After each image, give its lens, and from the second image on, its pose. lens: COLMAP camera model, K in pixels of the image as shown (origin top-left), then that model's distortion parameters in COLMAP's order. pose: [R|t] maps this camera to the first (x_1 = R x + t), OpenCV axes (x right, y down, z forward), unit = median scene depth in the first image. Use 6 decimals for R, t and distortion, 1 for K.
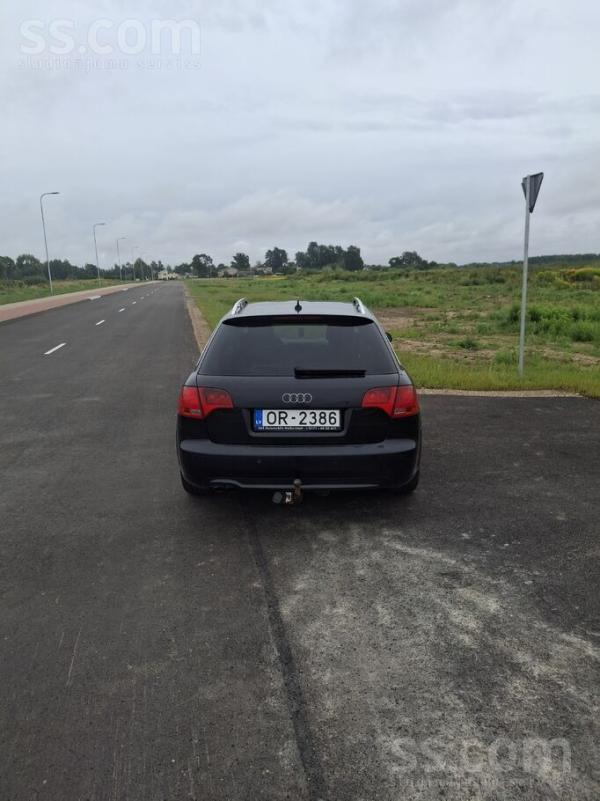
lens RADIAL K [[576.9, 0, 300.0], [0, 576.9, 400.5], [0, 0, 1]] dist [0.093200, -0.163459]
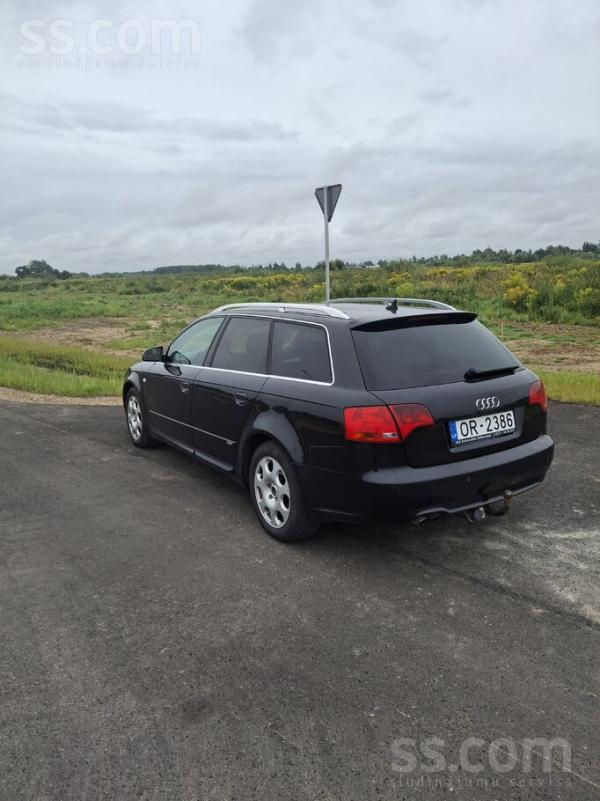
lens RADIAL K [[584.8, 0, 300.0], [0, 584.8, 400.5], [0, 0, 1]] dist [-0.003283, -0.004228]
pose [[0.831606, -0.118177, 0.542647, -0.746618], [0.127025, 0.991671, 0.021299, -0.065191], [-0.540644, 0.051218, 0.839691, 0.376248]]
